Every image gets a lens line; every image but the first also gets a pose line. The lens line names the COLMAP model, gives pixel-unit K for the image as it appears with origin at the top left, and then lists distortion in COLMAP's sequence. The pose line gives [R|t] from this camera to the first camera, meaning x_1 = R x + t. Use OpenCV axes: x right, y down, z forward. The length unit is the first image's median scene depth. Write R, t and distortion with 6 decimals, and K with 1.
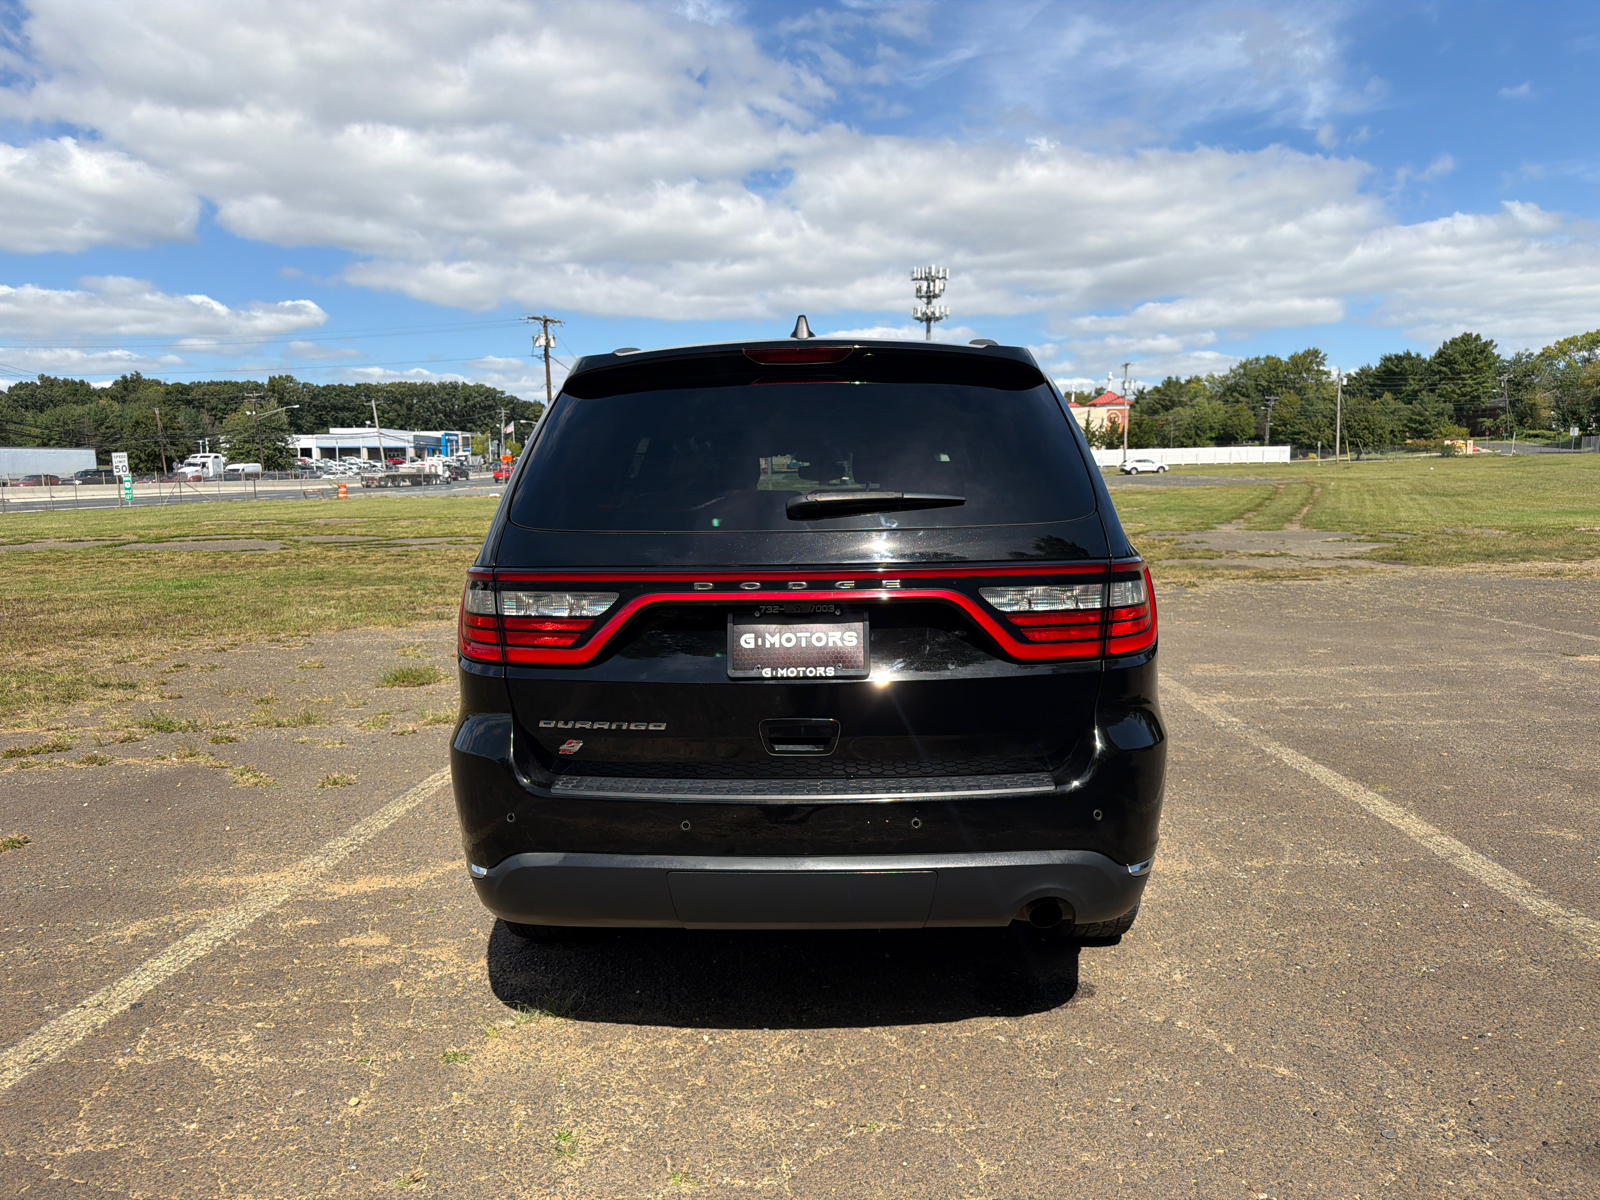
lens RADIAL K [[1136.1, 0, 798.2], [0, 1136.1, 571.2], [0, 0, 1]] dist [0.025680, -0.035875]
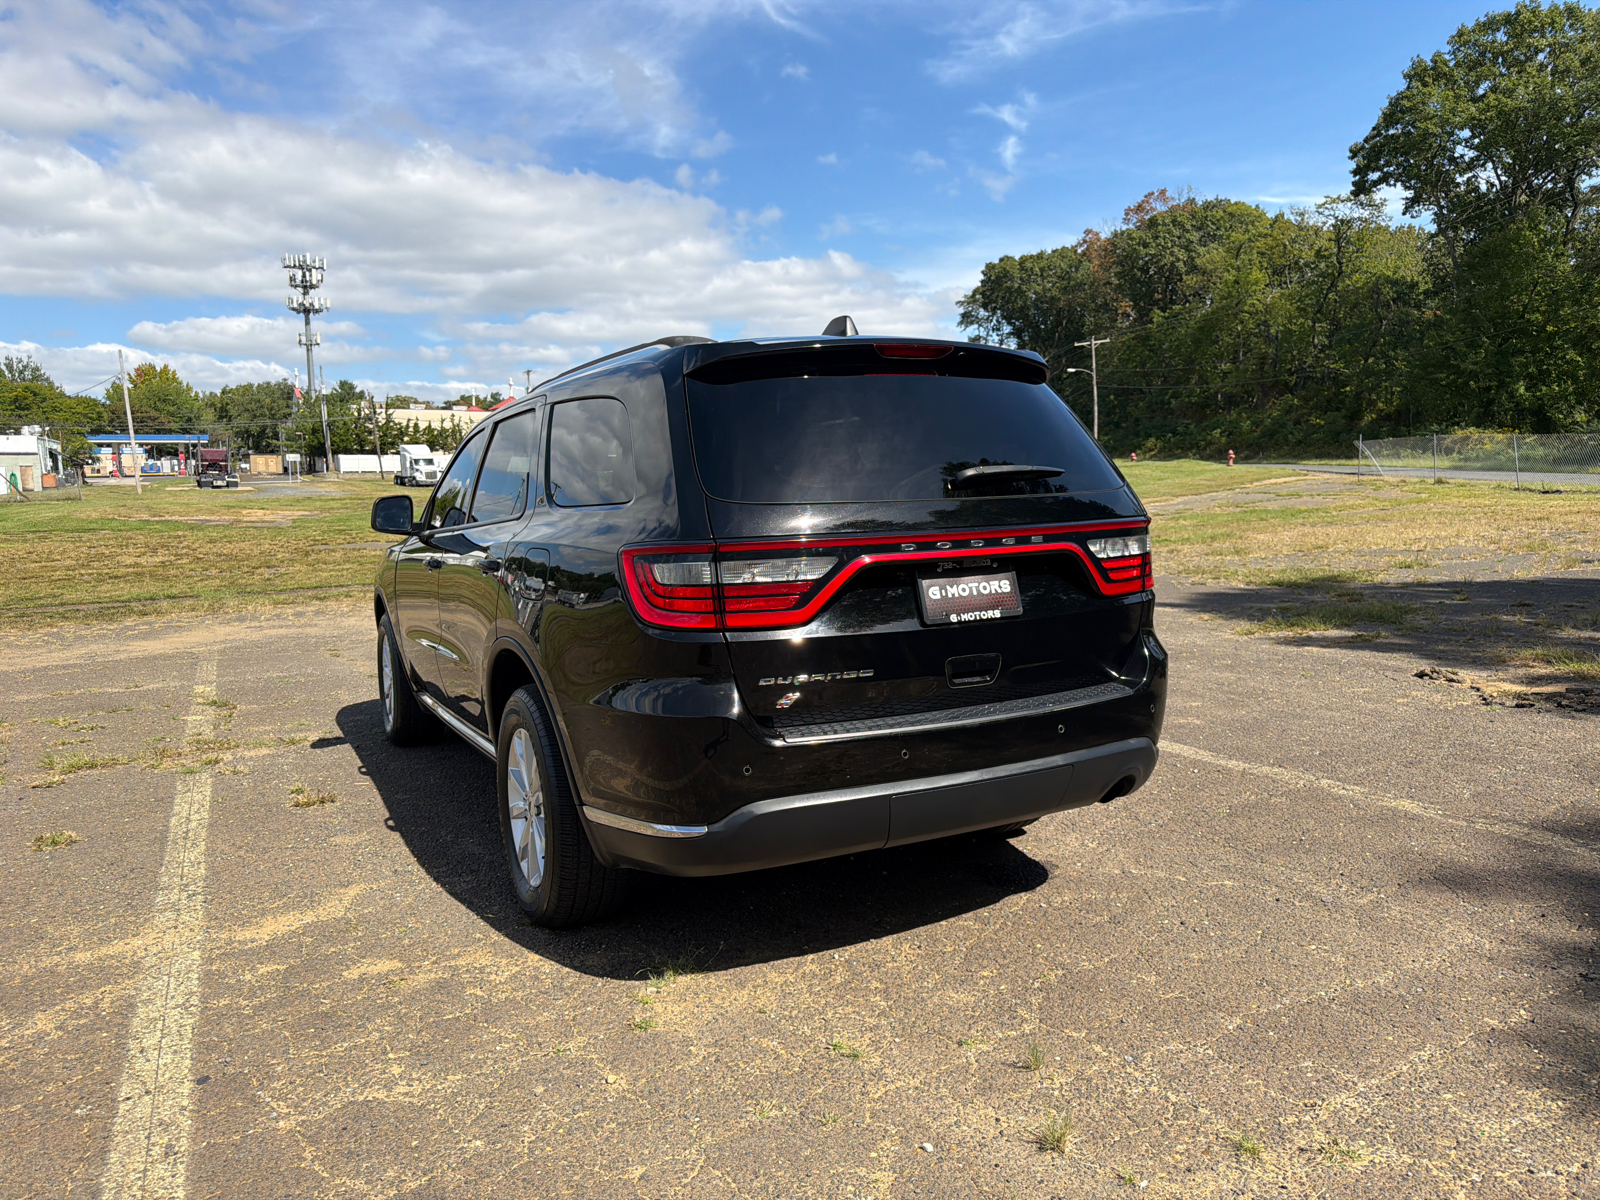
lens RADIAL K [[1136.1, 0, 794.5], [0, 1136.1, 603.0], [0, 0, 1]] dist [0.025680, -0.035875]
pose [[0.867963, -0.061605, 0.492793, -0.532687], [0.050221, 0.998078, 0.036316, 0.016104], [-0.494082, -0.006773, 0.869389, 0.042085]]
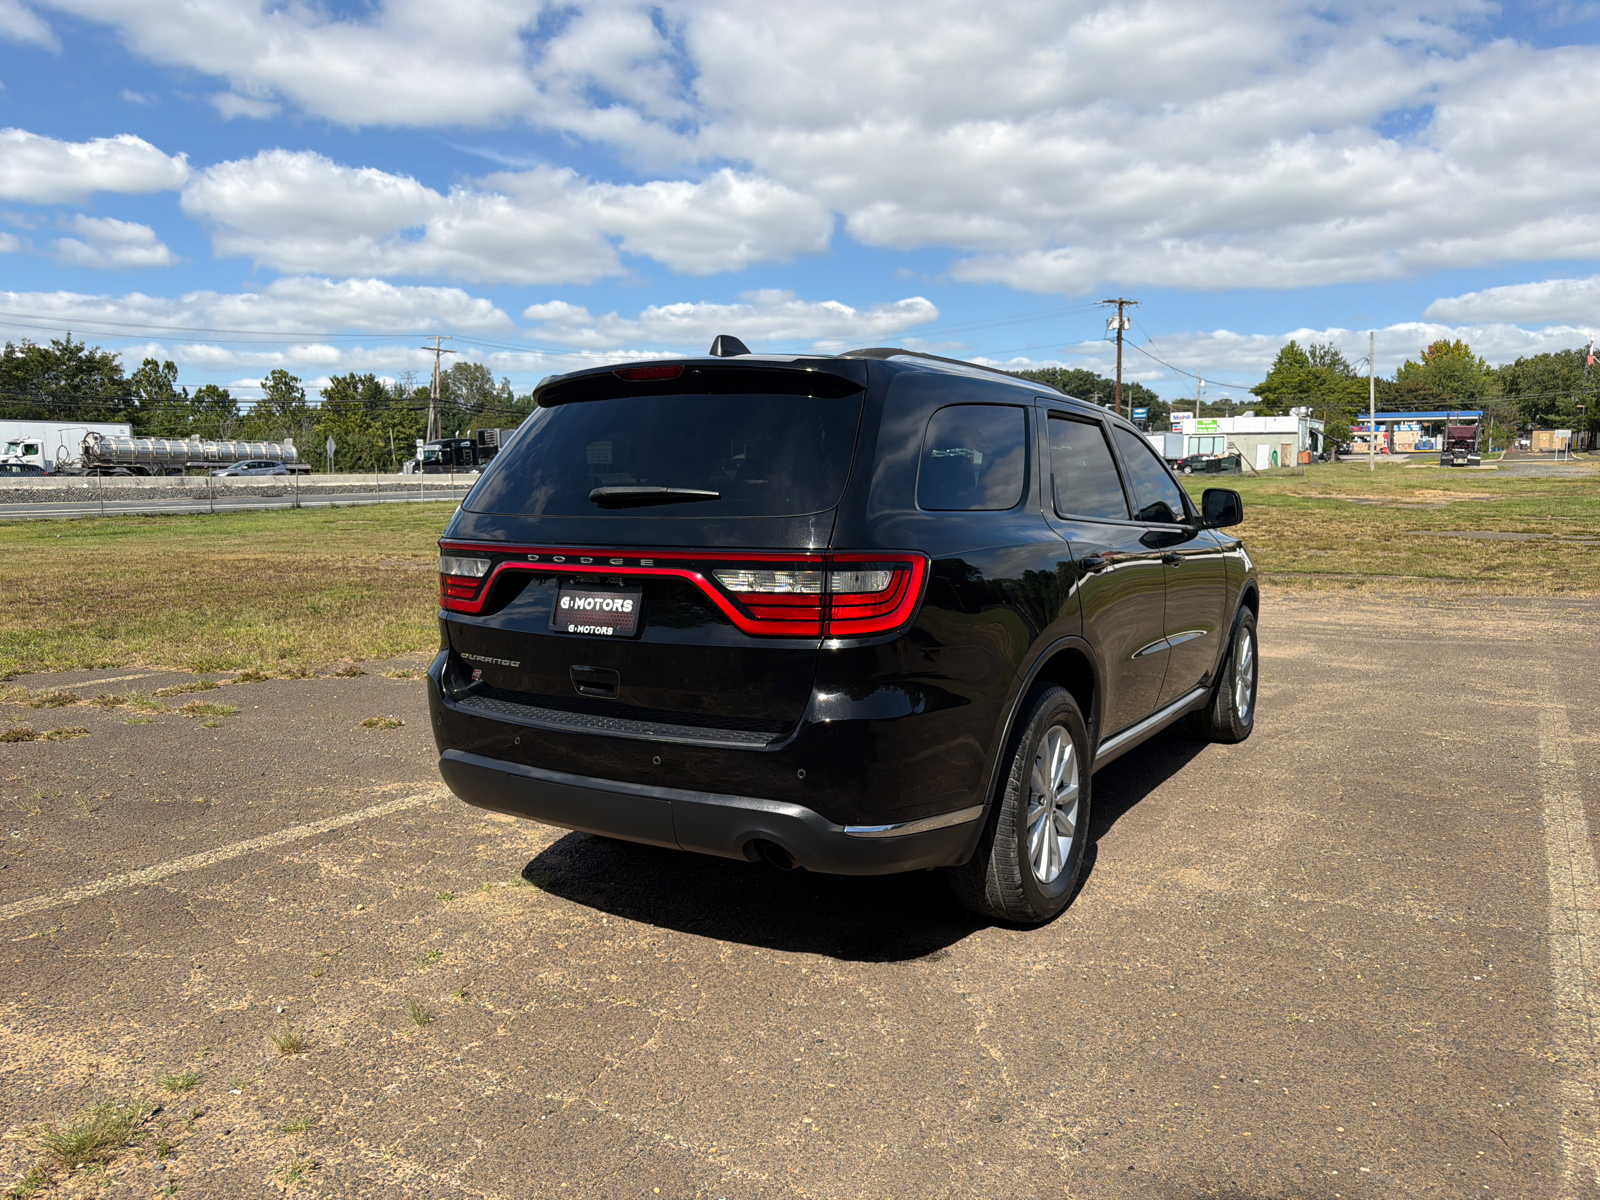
lens RADIAL K [[1136.1, 0, 804.1], [0, 1136.1, 605.4], [0, 0, 1]] dist [0.025680, -0.035875]
pose [[0.872435, 0.061402, -0.484857, 0.572213], [-0.040342, 0.997738, 0.053763, -0.009702], [0.487062, -0.027345, 0.872939, 0.022264]]
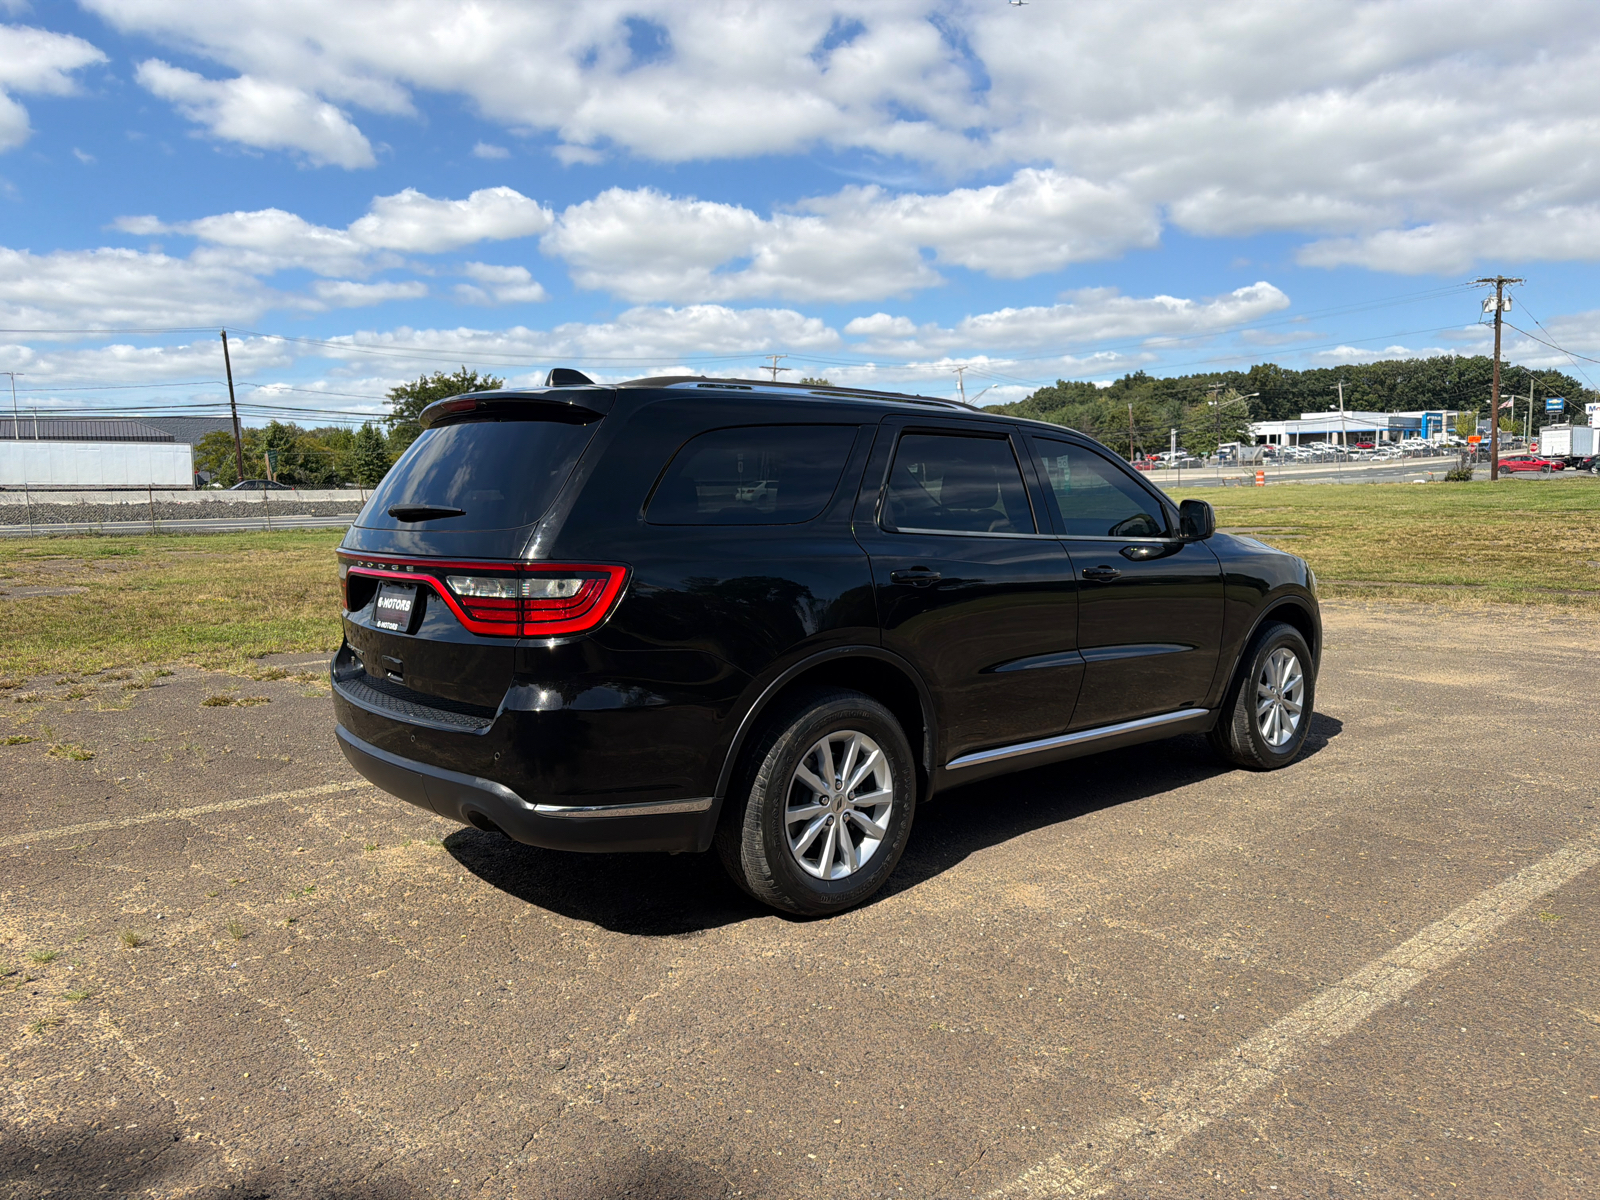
lens RADIAL K [[1136.1, 0, 798.8], [0, 1136.1, 620.1], [0, 0, 1]] dist [0.025680, -0.035875]
pose [[0.687718, 0.085472, -0.720929, 1.012423], [-0.046354, 0.996189, 0.073887, -0.036173], [0.724497, -0.017395, 0.689059, 0.264224]]
